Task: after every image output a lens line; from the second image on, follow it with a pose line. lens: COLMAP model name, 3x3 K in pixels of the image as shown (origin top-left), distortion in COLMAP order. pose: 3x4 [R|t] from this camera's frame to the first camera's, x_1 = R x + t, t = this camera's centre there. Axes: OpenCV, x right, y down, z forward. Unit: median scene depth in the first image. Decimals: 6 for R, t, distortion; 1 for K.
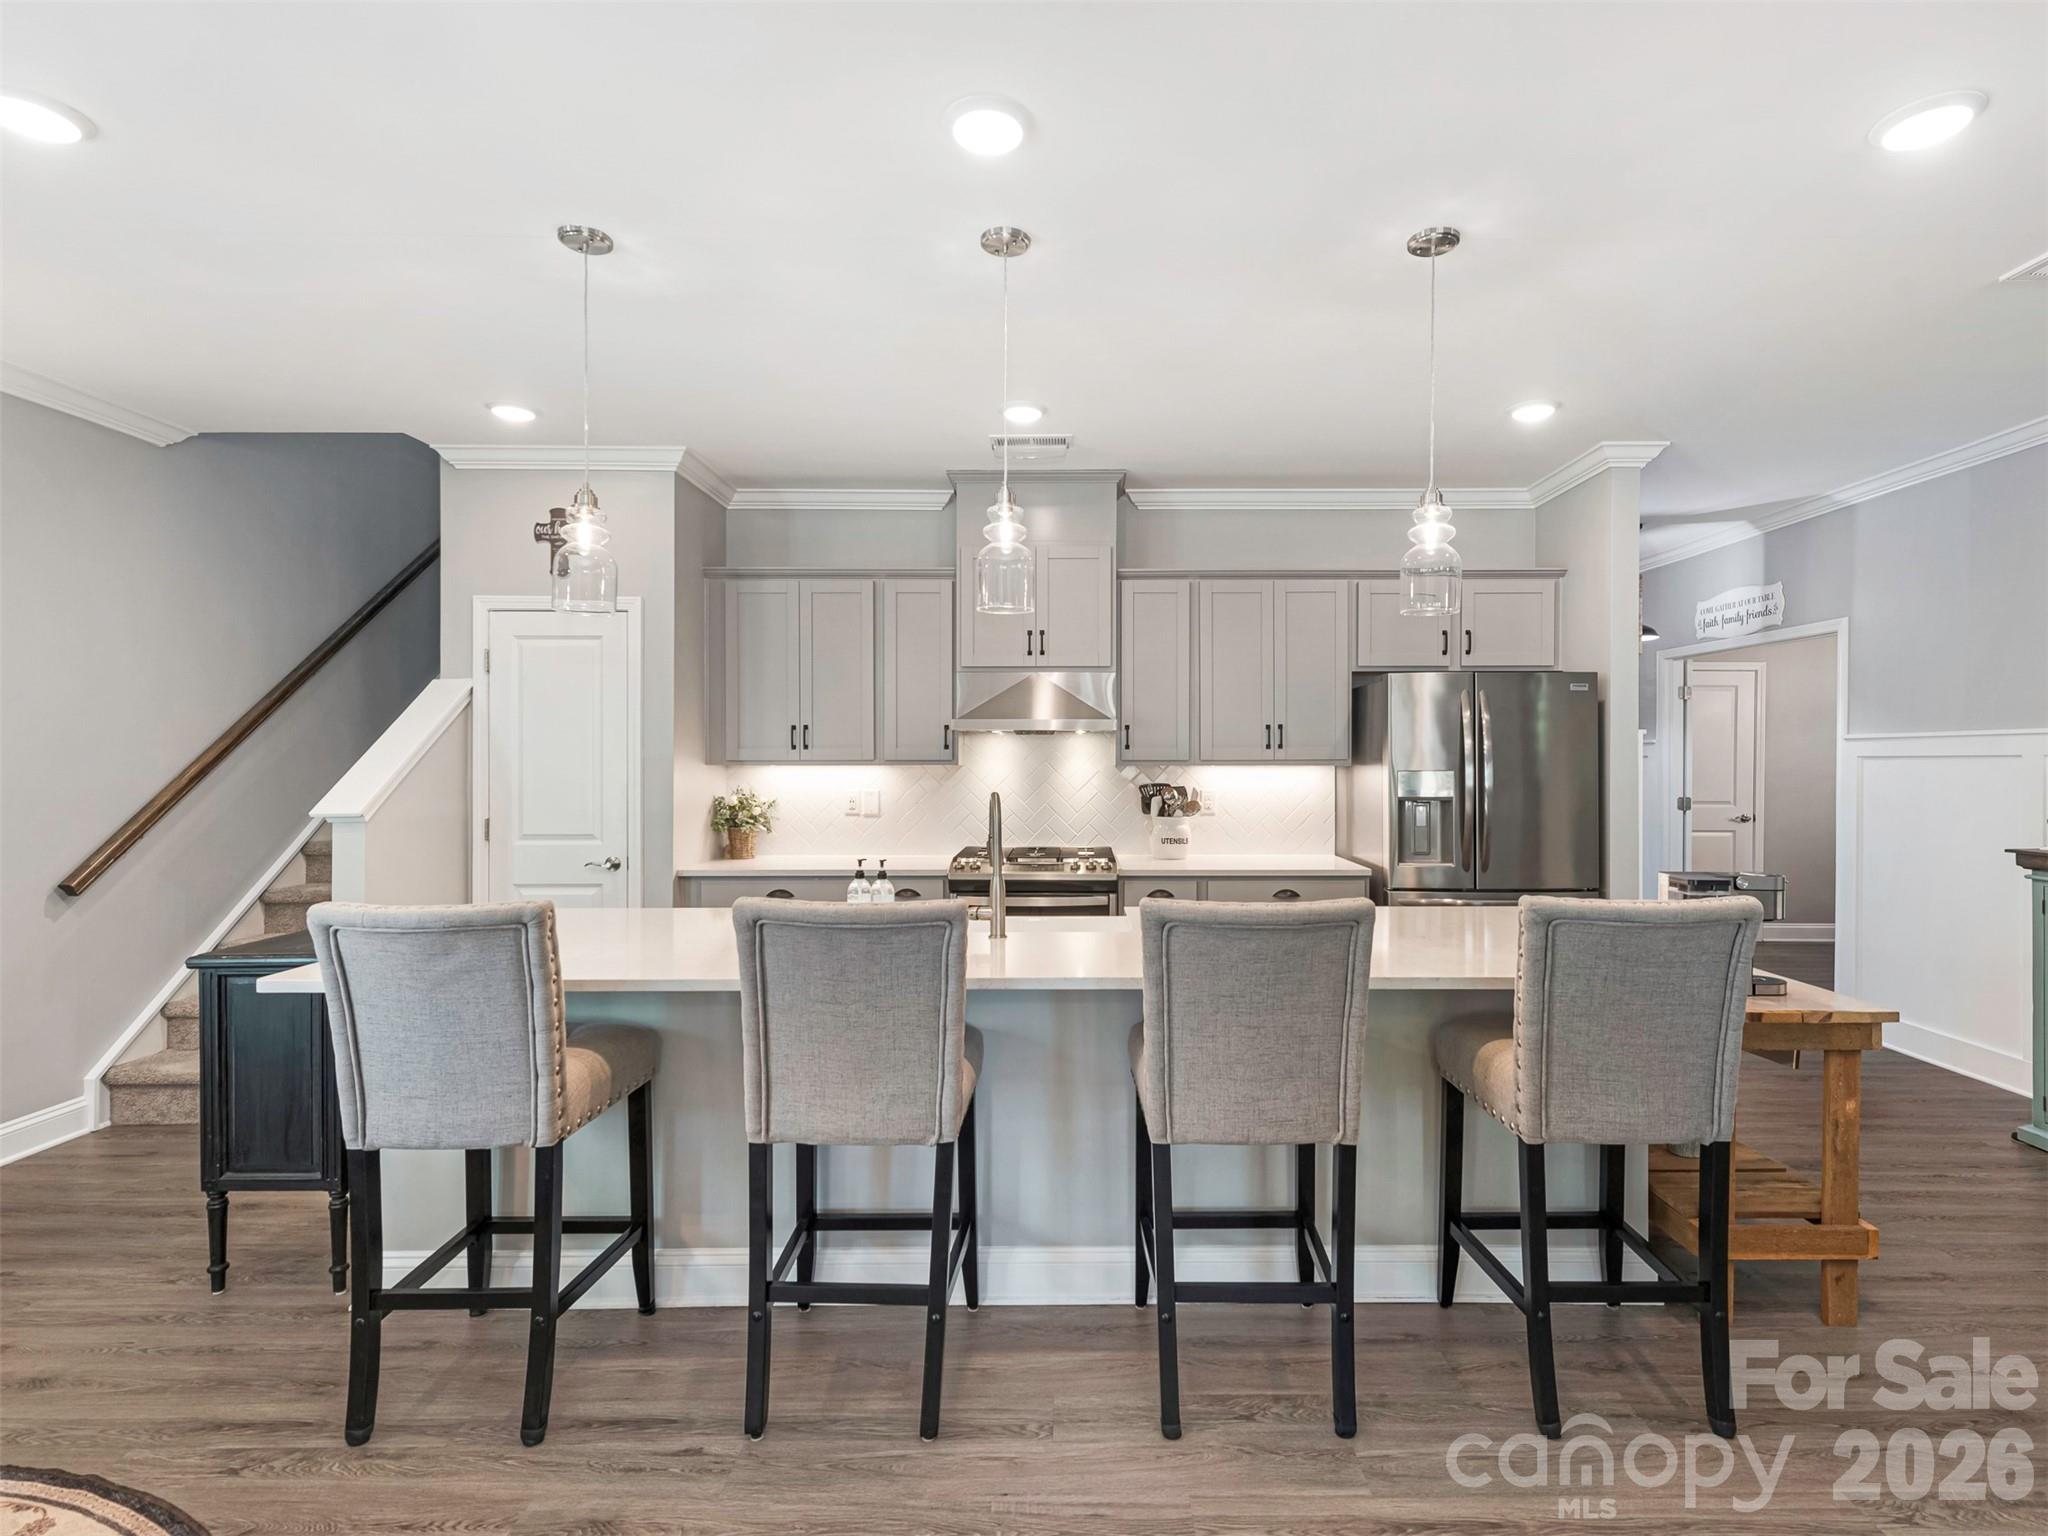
lens RADIAL K [[989.8, 0, 1098.9], [0, 989.8, 777.7], [0, 0, 1]] dist [0.000874, -0.001656]
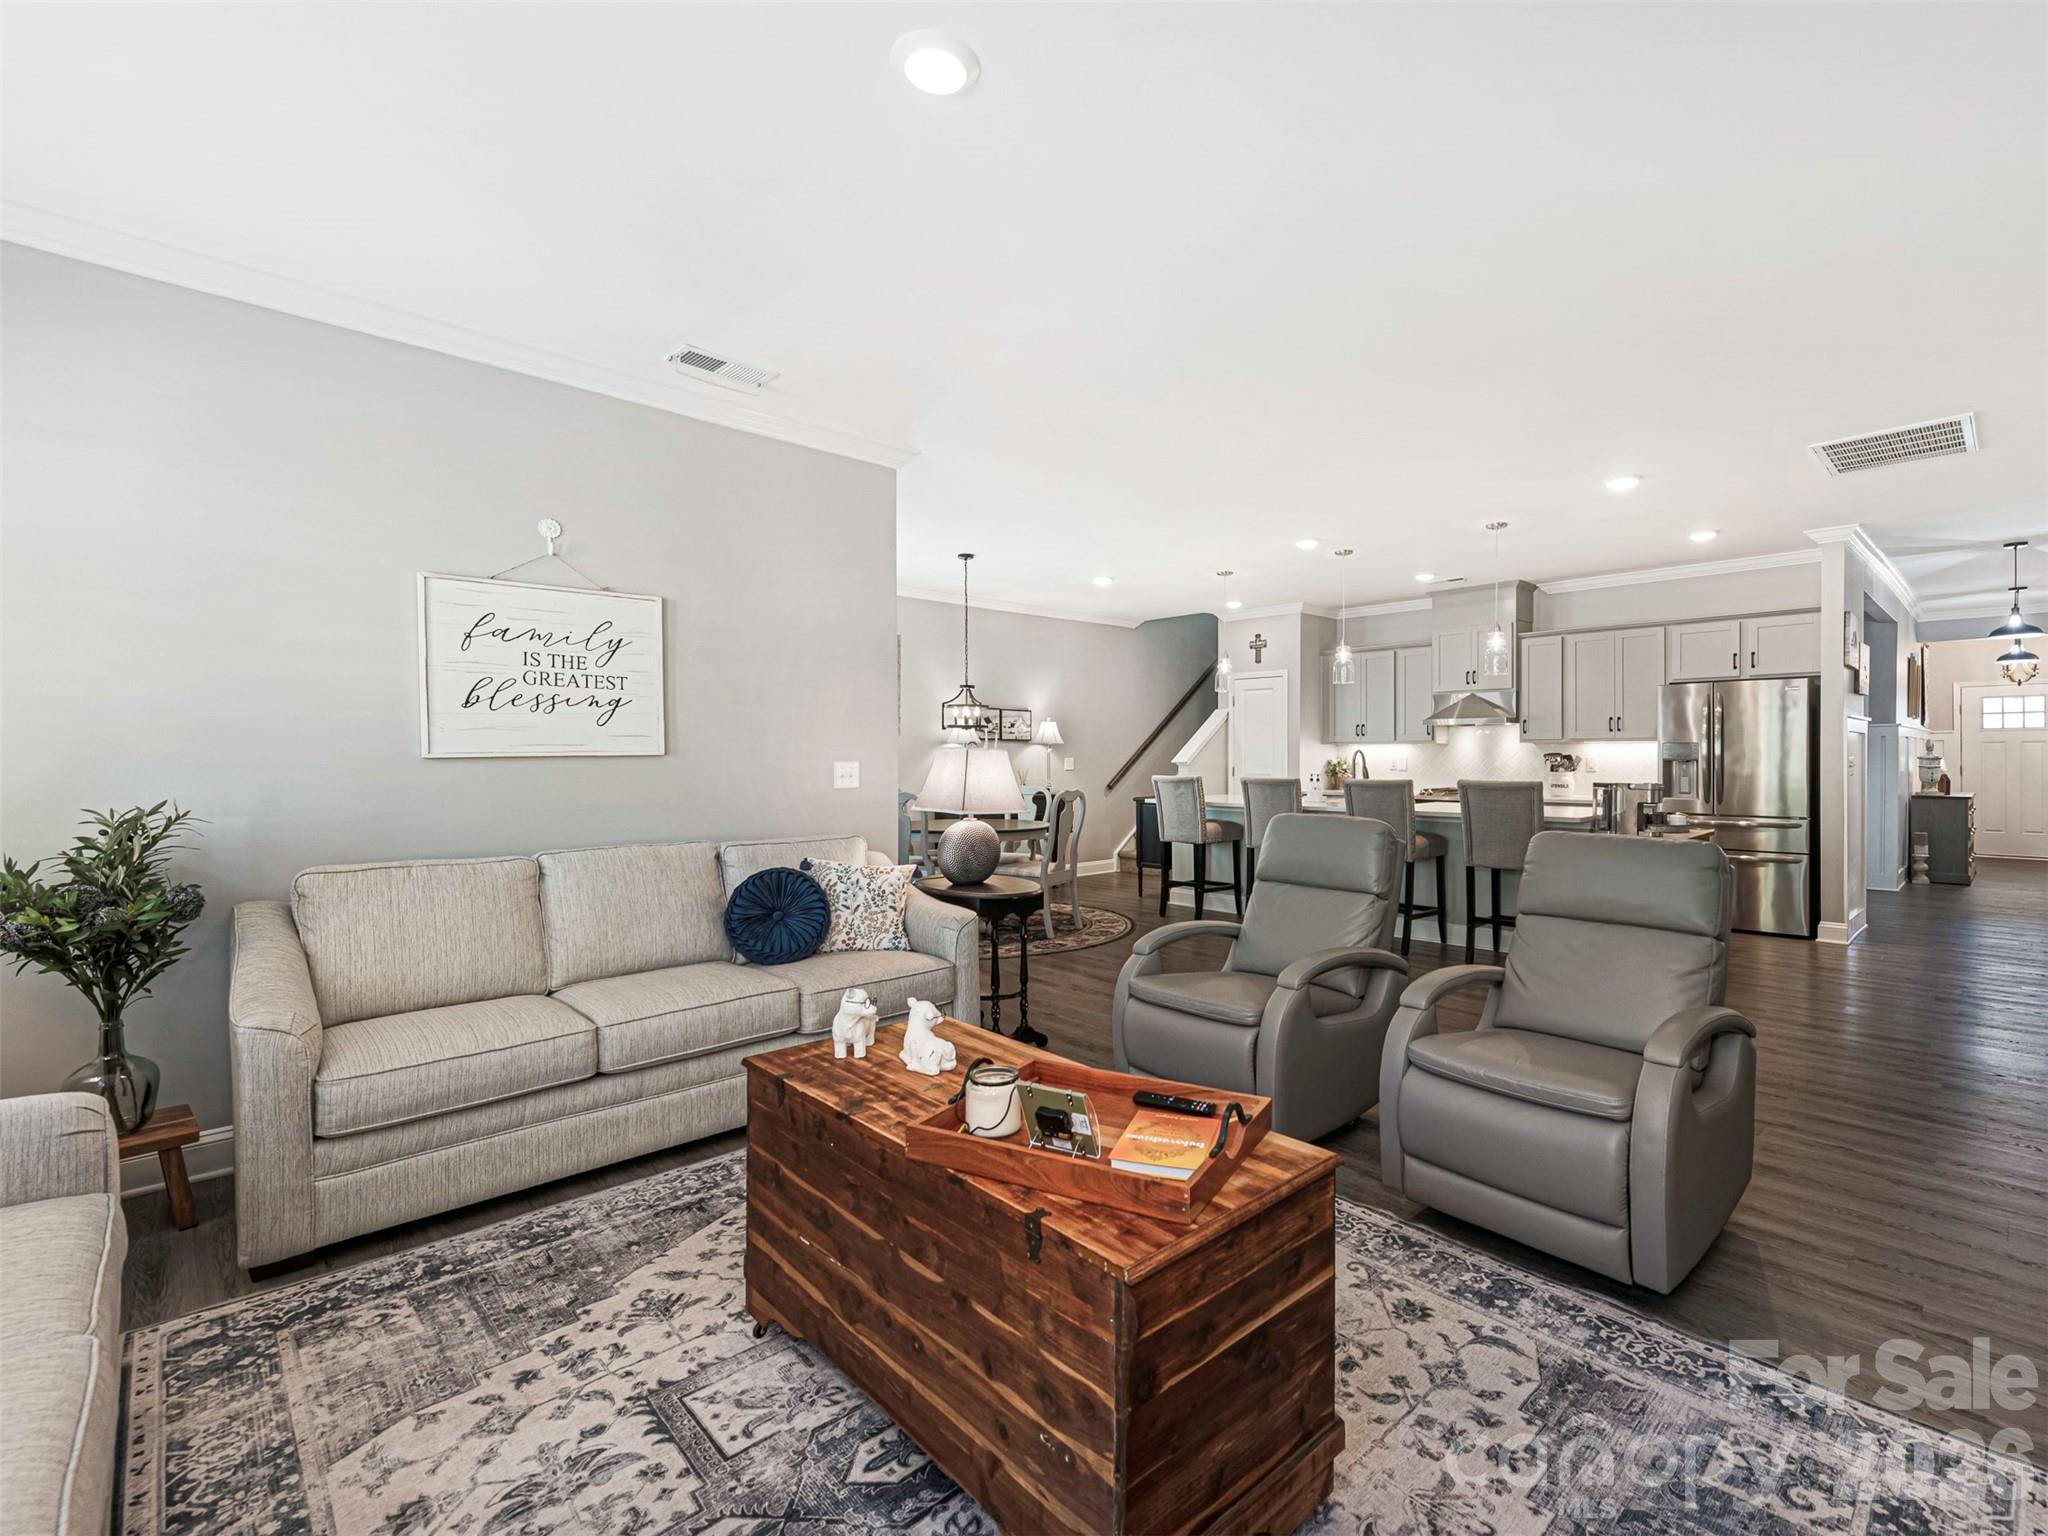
lens RADIAL K [[916.5, 0, 1122.4], [0, 916.5, 747.7], [0, 0, 1]] dist [0.002125, -0.000672]
pose [[0.701410, -0.004763, -0.712742, 0.770979], [-0.011409, 0.999775, -0.017909, 0.037971], [0.712666, 0.020693, 0.701198, -0.740052]]
